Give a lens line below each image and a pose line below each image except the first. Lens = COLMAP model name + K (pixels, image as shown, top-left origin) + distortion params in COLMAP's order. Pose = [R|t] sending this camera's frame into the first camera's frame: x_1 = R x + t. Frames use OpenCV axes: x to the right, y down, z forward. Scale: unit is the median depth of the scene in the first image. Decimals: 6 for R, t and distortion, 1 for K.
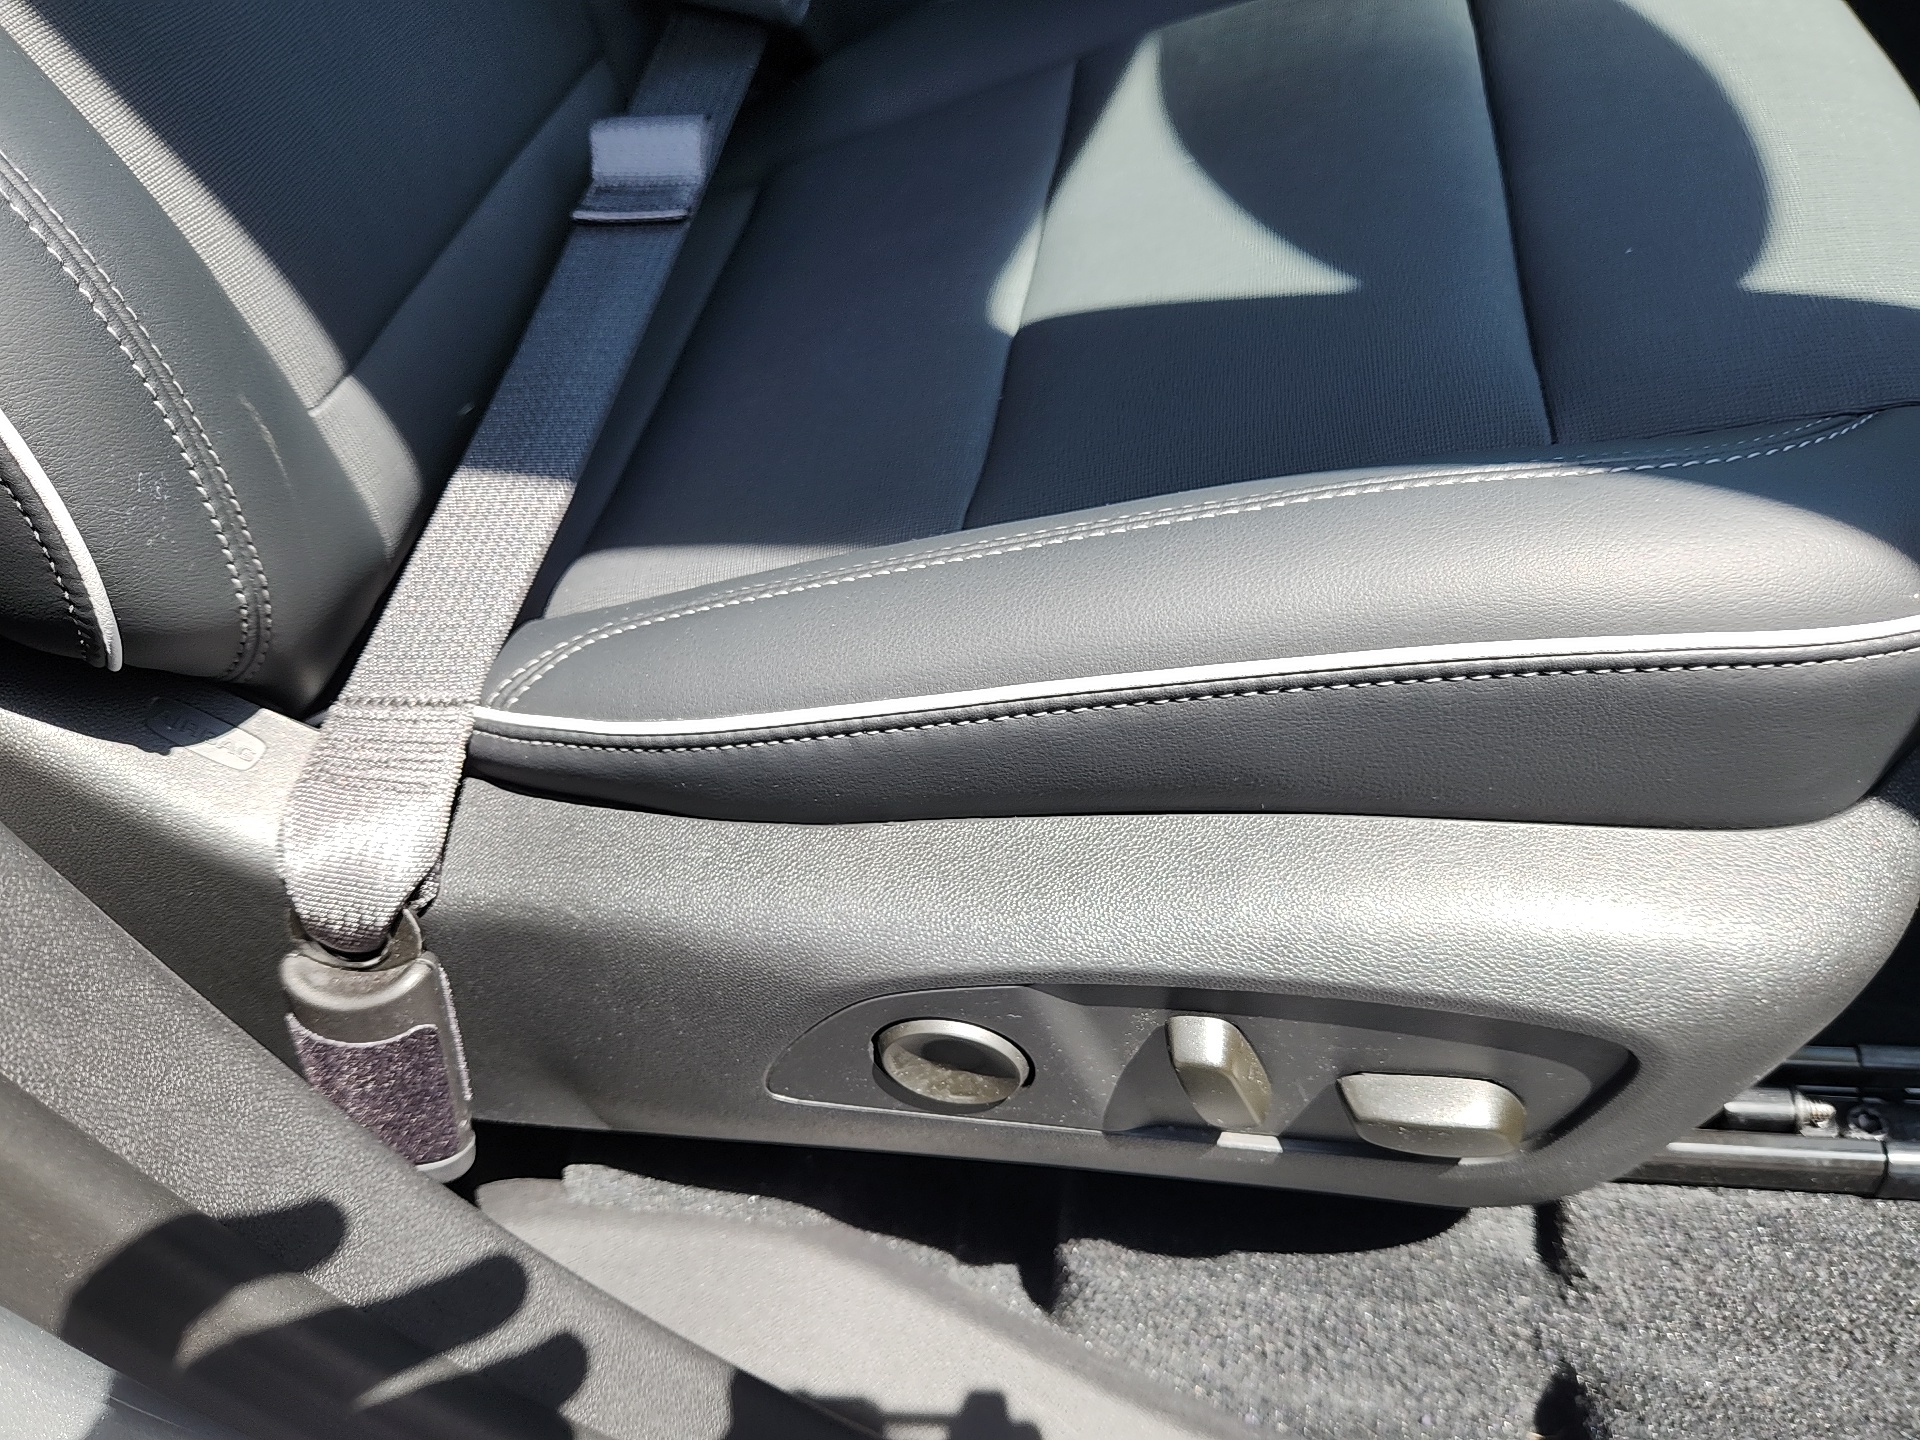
lens RADIAL K [[1279.5, 0, 944.0], [0, 1279.5, 762.3], [0, 0, 1]] dist [0.013677, -0.004395]
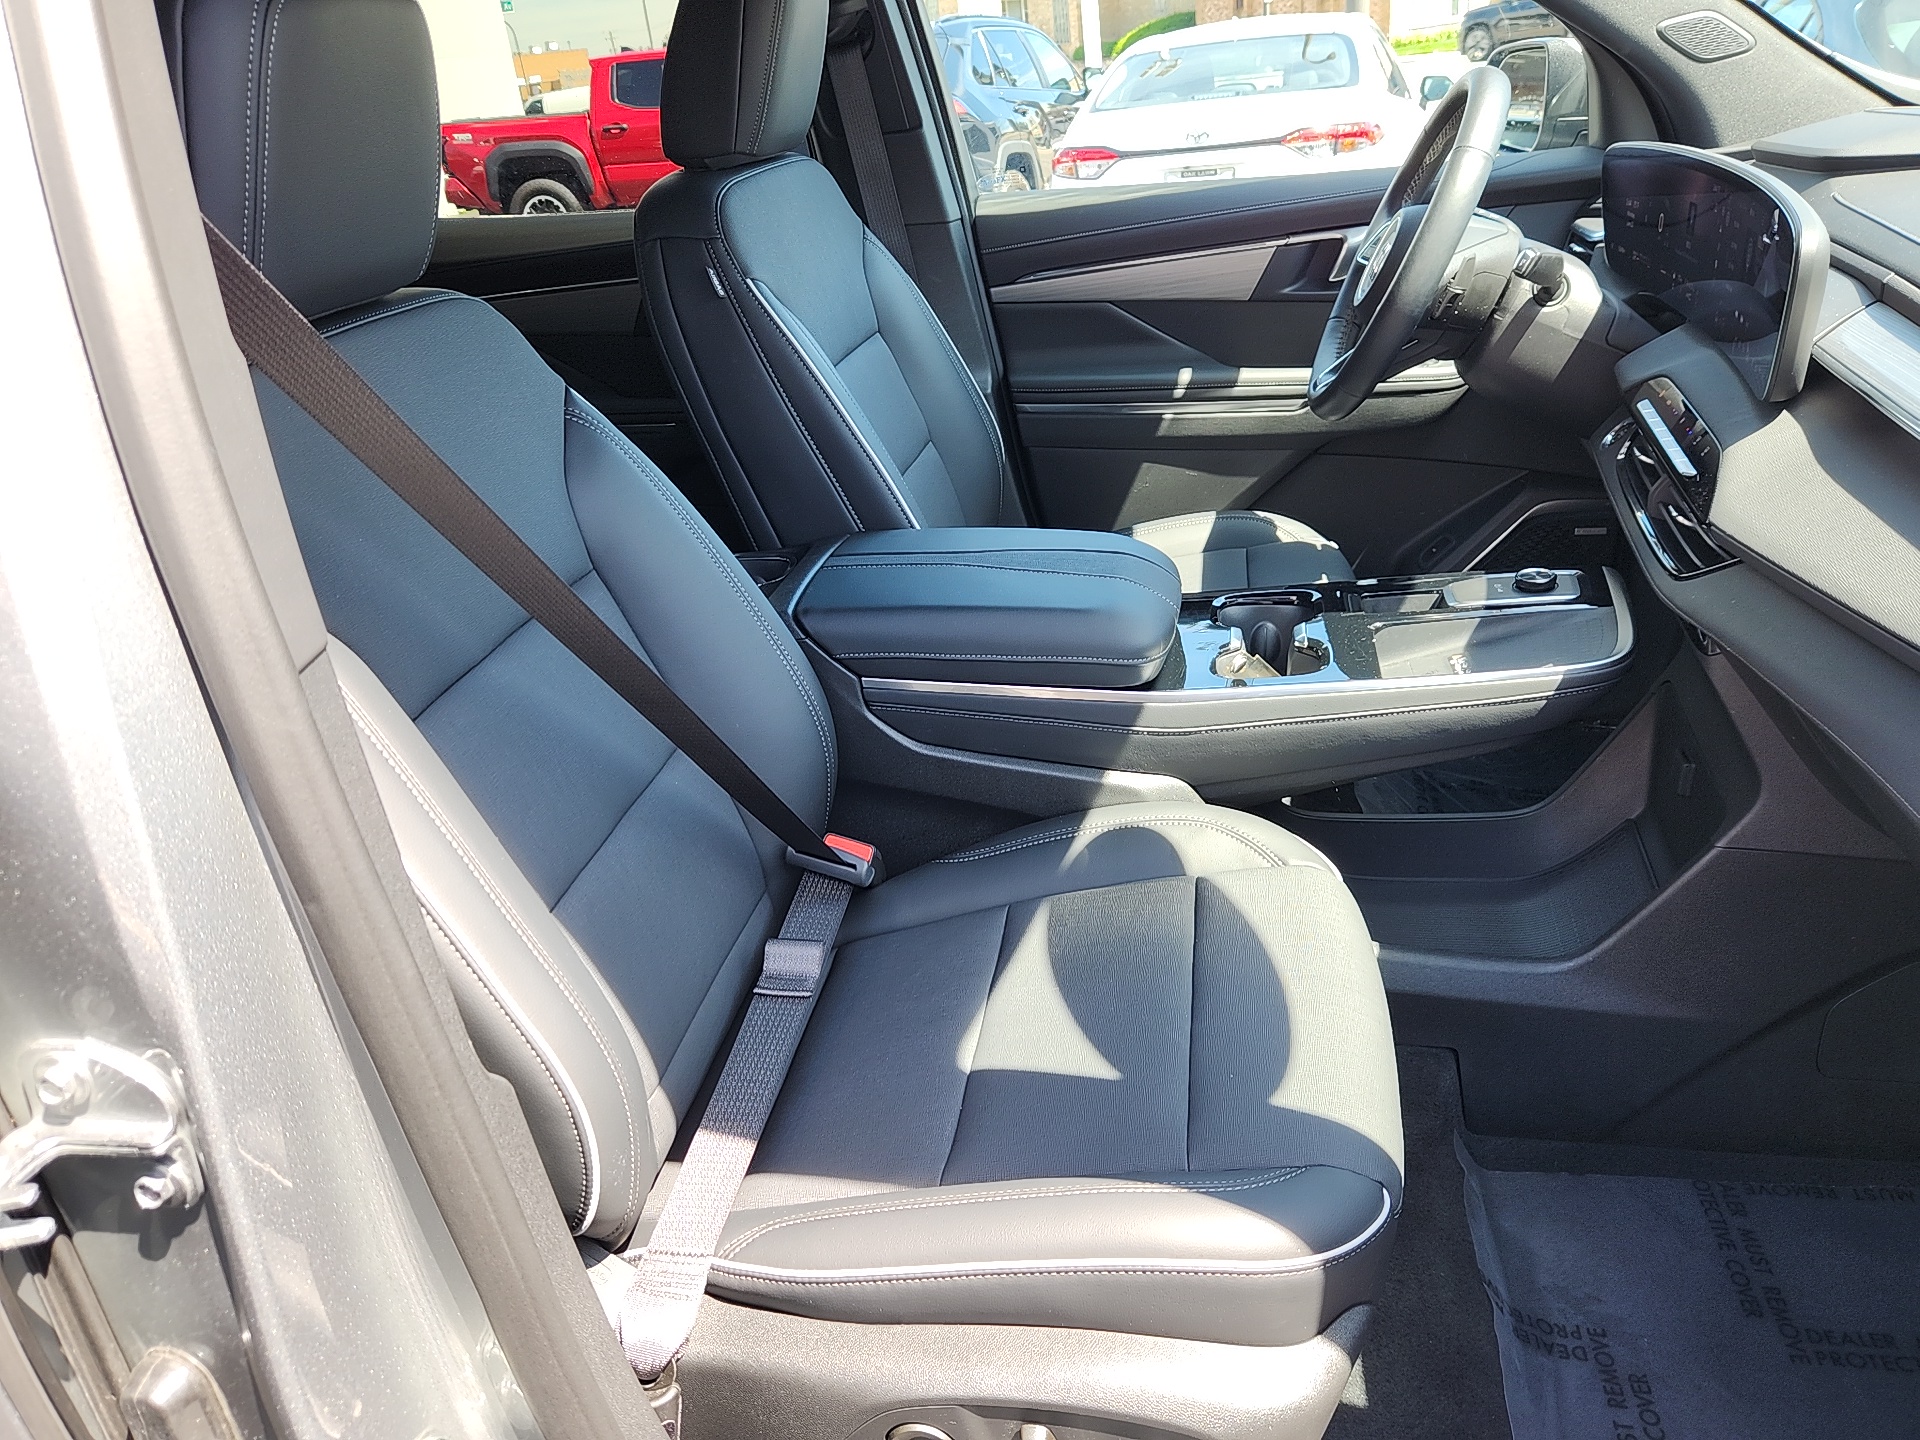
lens RADIAL K [[1279.5, 0, 944.0], [0, 1279.5, 762.3], [0, 0, 1]] dist [0.013677, -0.004395]
pose [[0.998586, 0.052128, 0.010430, -0.035045], [-0.044698, 0.929497, -0.366111, -0.040684], [-0.028779, 0.365127, 0.930513, -1.203370]]
